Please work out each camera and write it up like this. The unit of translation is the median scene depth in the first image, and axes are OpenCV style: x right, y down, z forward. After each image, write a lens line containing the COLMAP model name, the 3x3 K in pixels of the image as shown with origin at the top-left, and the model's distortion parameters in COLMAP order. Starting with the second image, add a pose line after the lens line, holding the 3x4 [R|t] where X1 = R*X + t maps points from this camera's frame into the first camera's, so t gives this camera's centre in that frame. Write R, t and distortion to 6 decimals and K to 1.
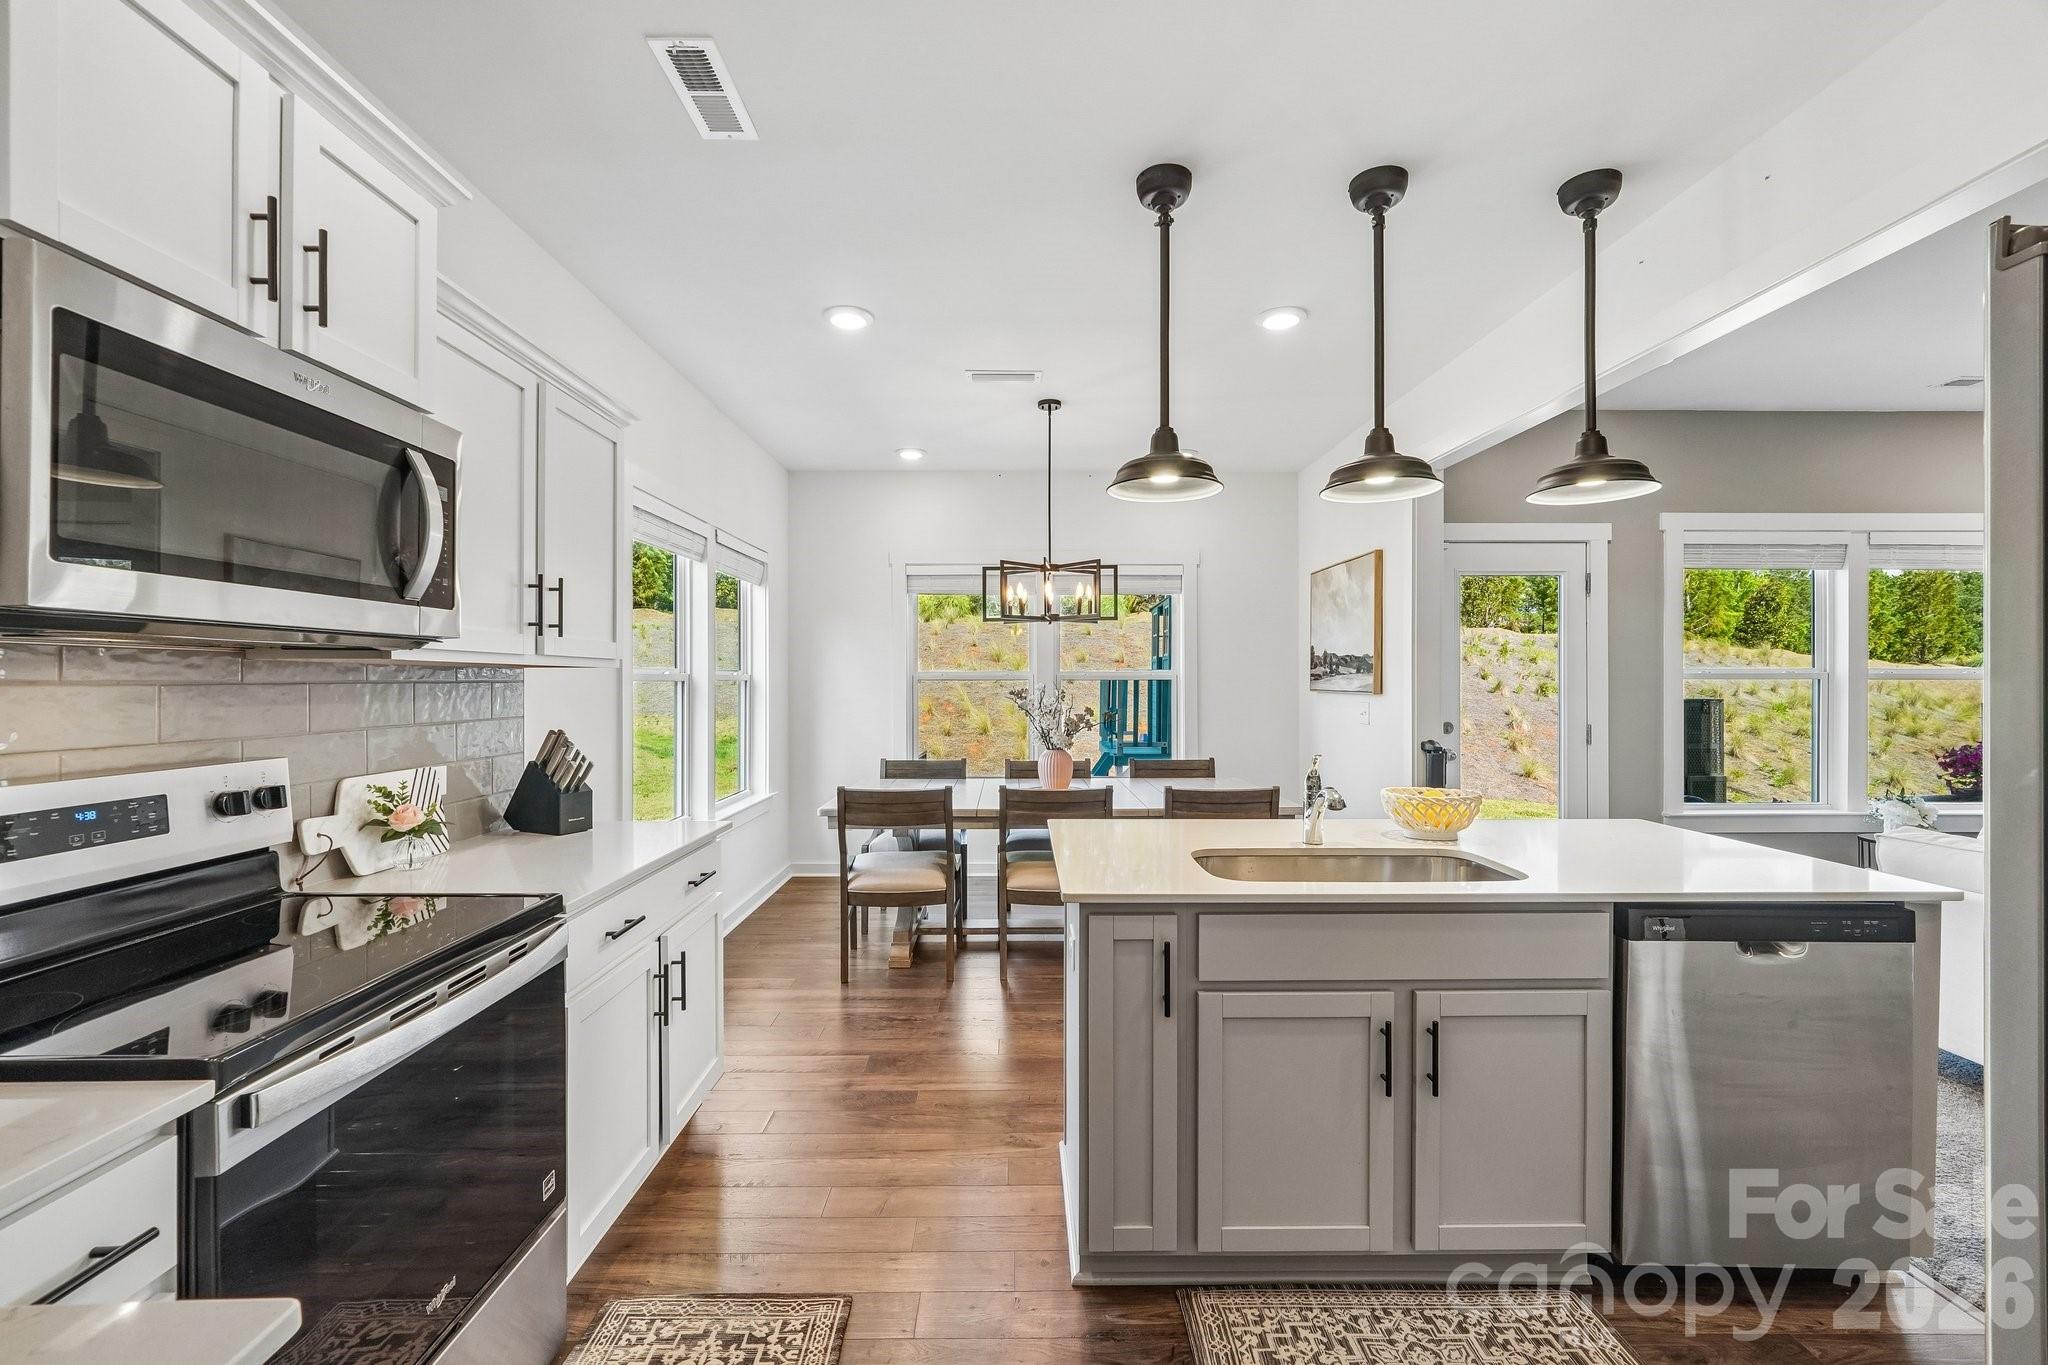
lens RADIAL K [[865.1, 0, 1024.3], [0, 865.1, 676.6], [0, 0, 1]] dist [-0.018478, 0.005955]
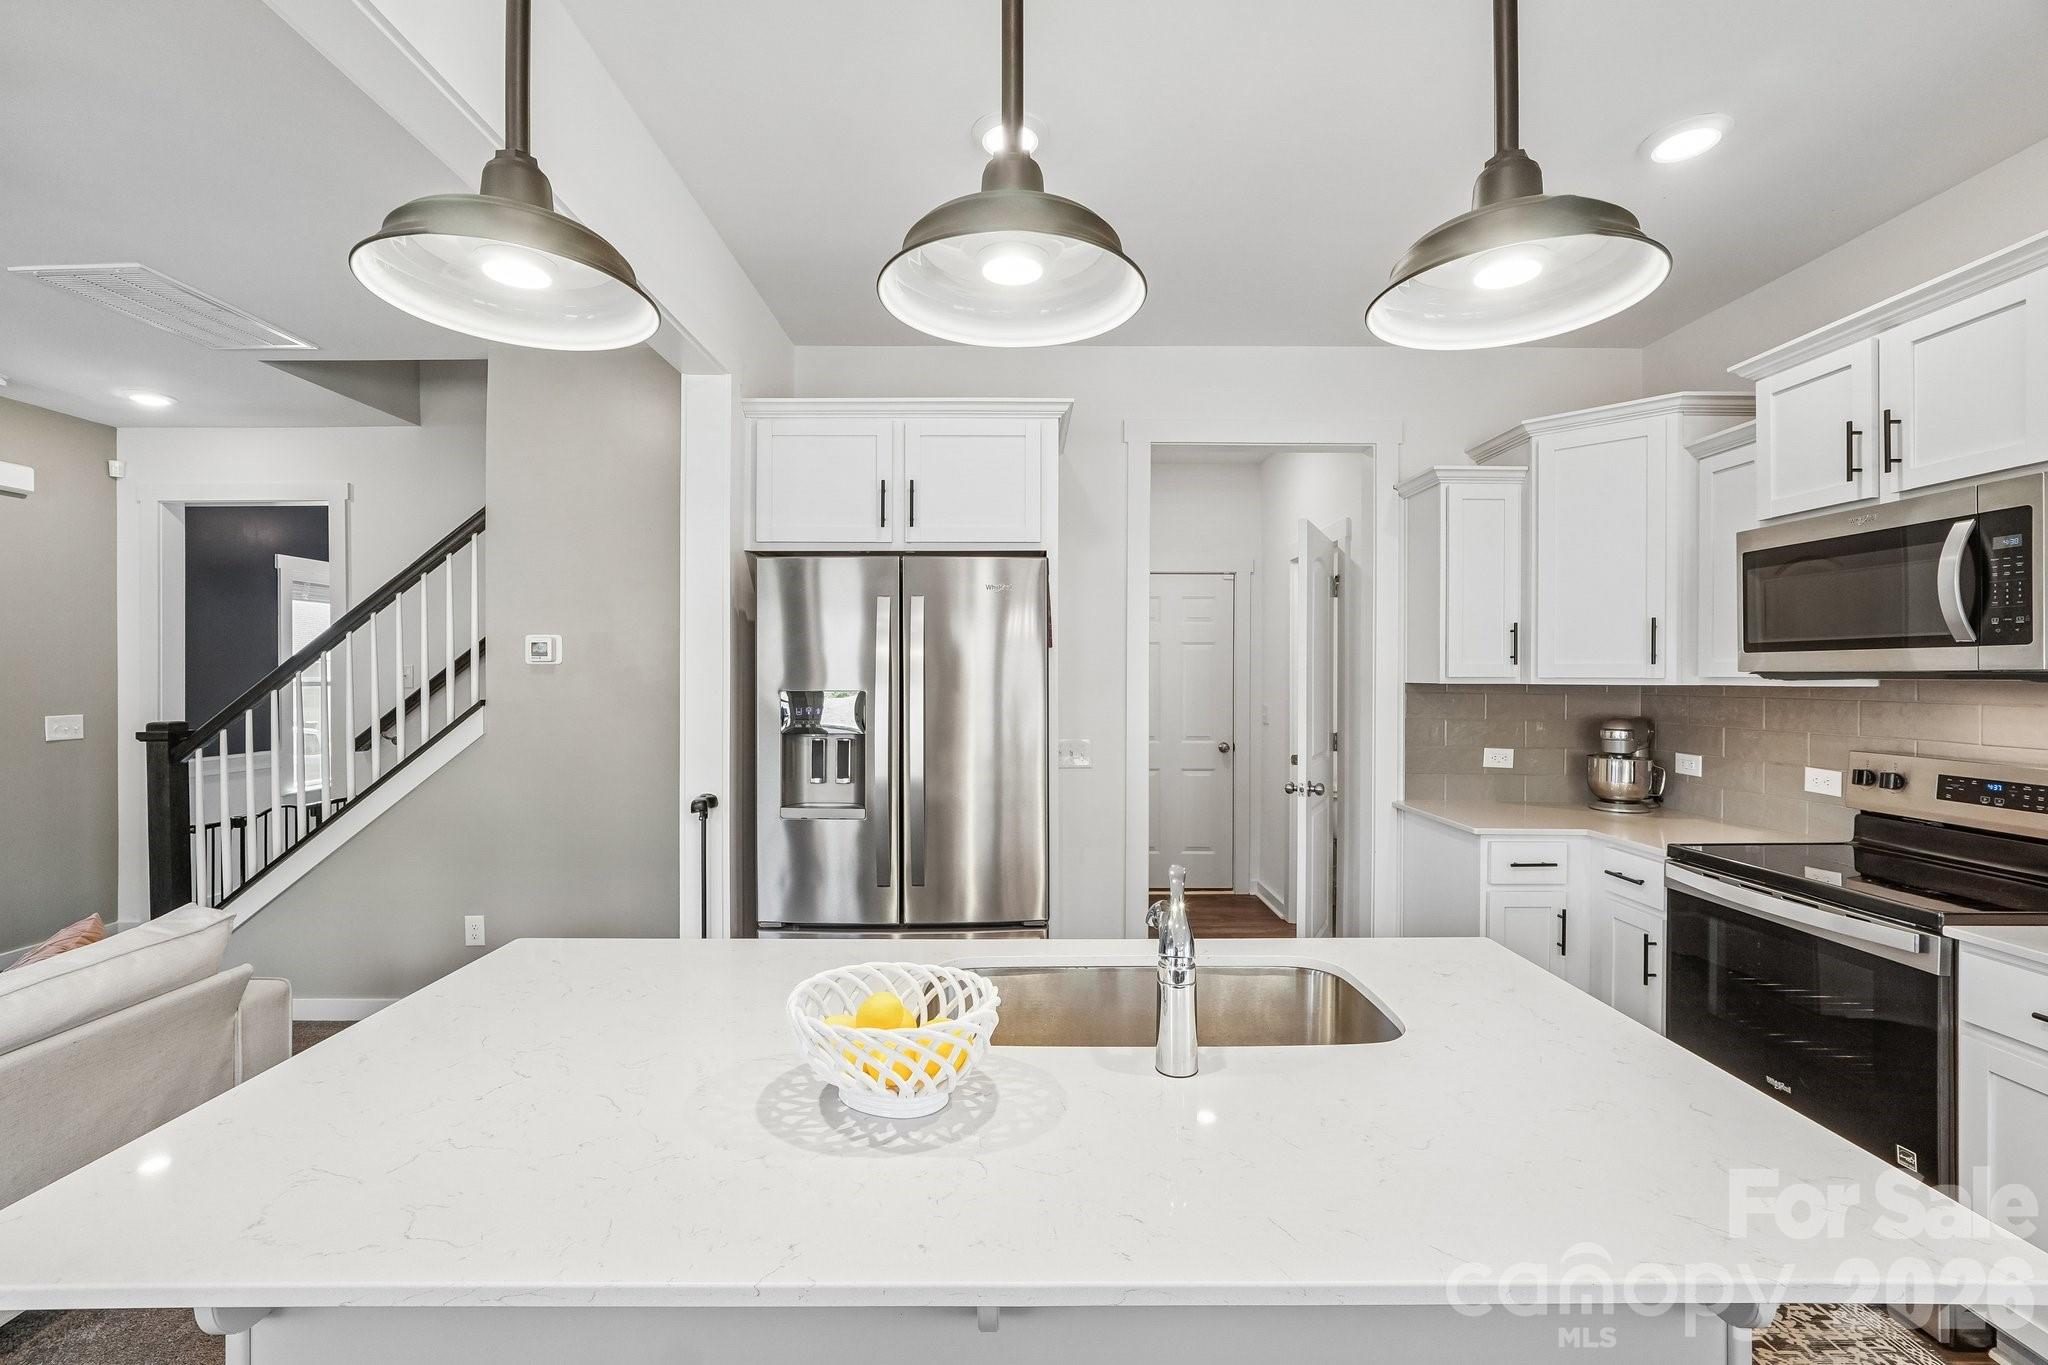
lens RADIAL K [[865.1, 0, 1024.2], [0, 865.1, 681.5], [0, 0, 1]] dist [-0.018478, 0.005955]
pose [[-0.999999, -0.000654, 0.001091, 0.146981], [-0.000650, 0.999993, 0.003727, -0.008407], [-0.001094, 0.003726, -0.999992, 0.517477]]
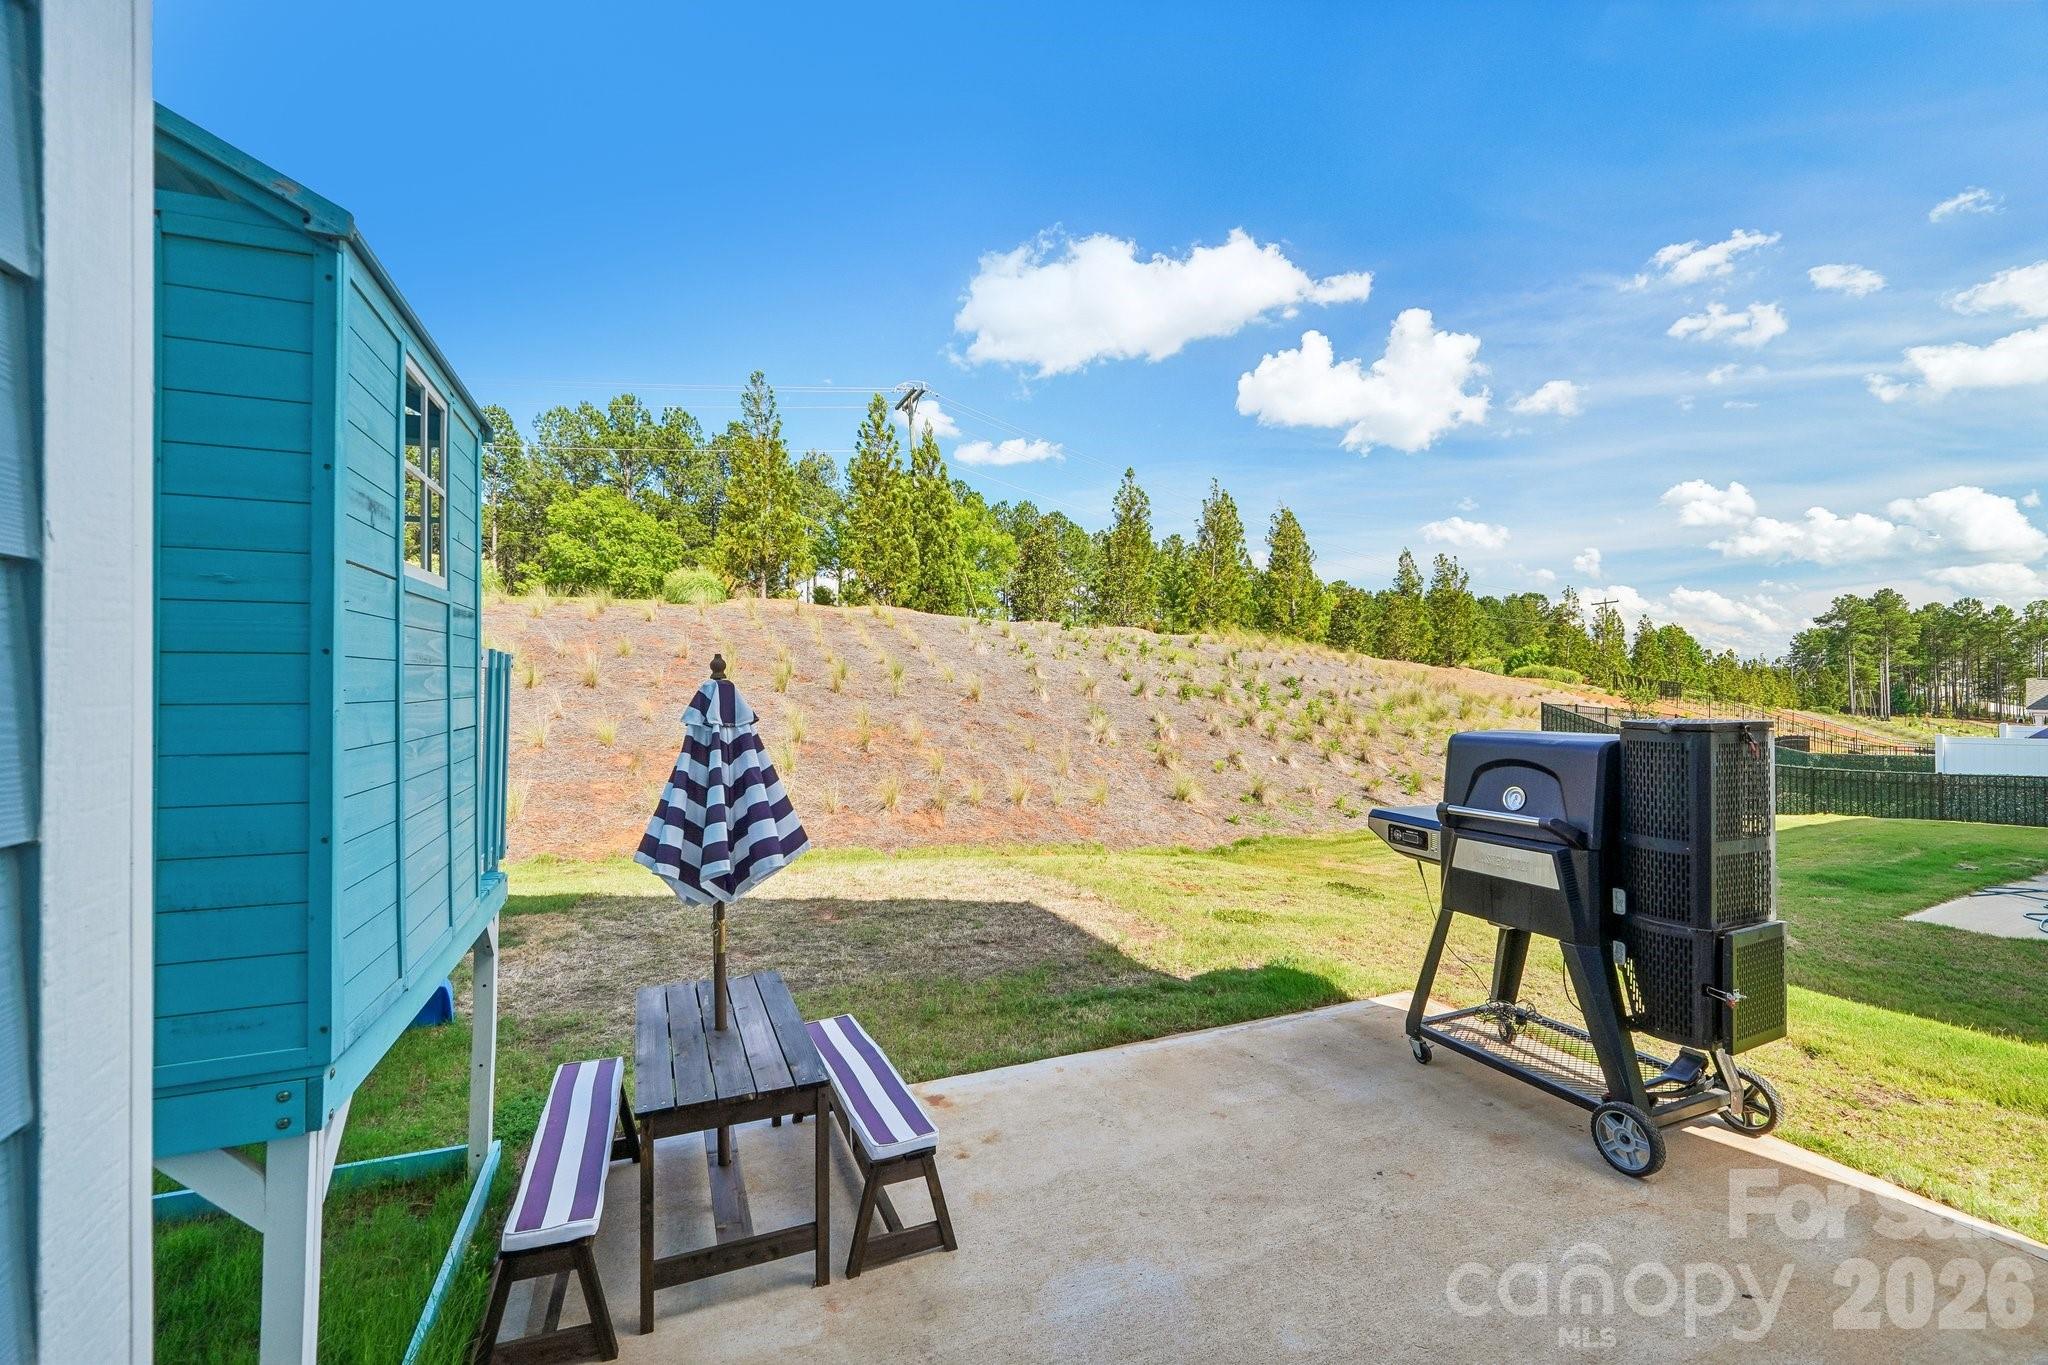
lens RADIAL K [[865.1, 0, 1022.2], [0, 865.1, 675.3], [0, 0, 1]] dist [-0.018478, 0.005955]
pose [[0.926460, -0.000123, 0.376393, 0.362873], [0.002296, 0.999983, -0.005325, 0.008004], [-0.376386, 0.005798, 0.926445, 0.778708]]
